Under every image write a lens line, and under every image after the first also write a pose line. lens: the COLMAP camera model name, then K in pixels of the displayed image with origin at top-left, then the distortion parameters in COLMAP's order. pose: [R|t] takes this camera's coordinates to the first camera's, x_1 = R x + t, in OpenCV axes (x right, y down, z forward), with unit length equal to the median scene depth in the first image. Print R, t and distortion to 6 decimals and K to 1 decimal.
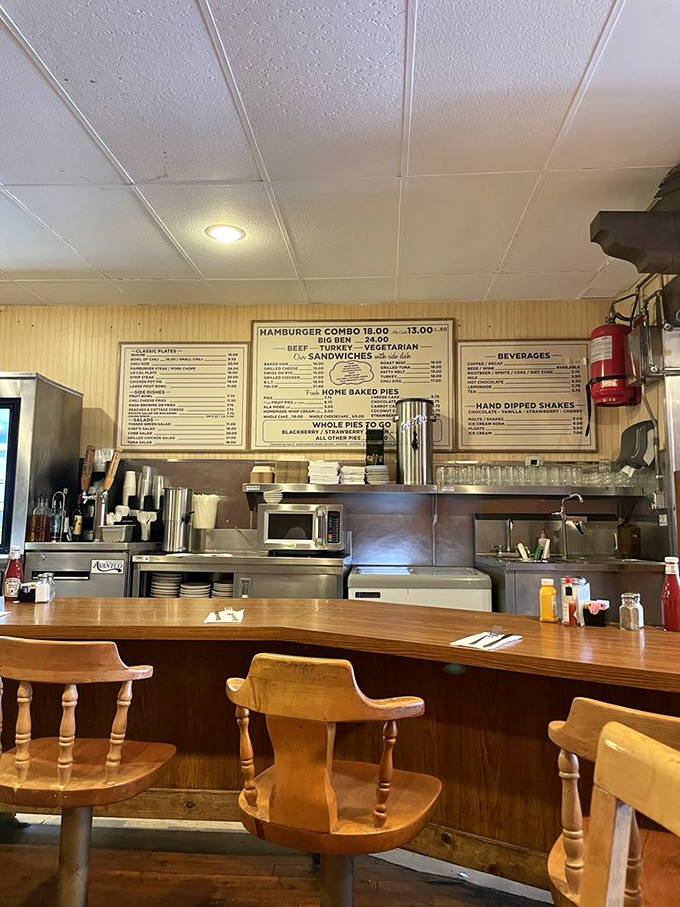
lens RADIAL K [[679.5, 0, 345.6], [0, 679.5, 454.8], [0, 0, 1]] dist [0.013254, -0.027439]
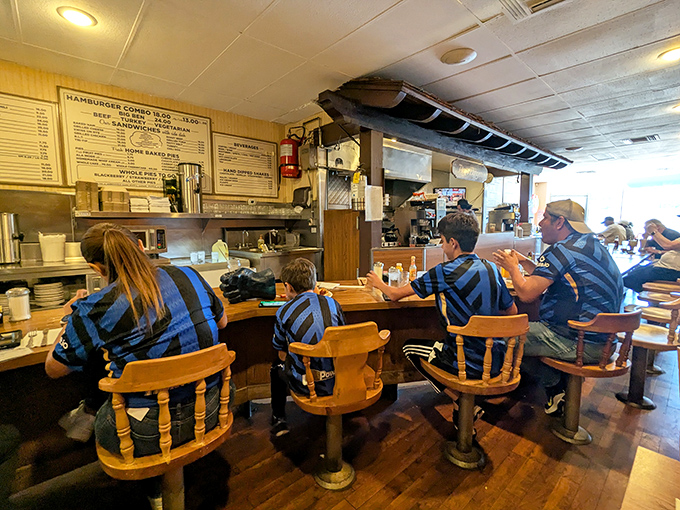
lens RADIAL K [[320.5, 0, 345.2], [0, 320.5, 253.6], [0, 0, 1]] dist [-0.005724, -0.002258]
pose [[0.690814, -0.079637, 0.718633, -0.226398], [-0.068115, 0.982327, 0.174338, -0.022674], [-0.719817, -0.169385, 0.673181, 0.125693]]
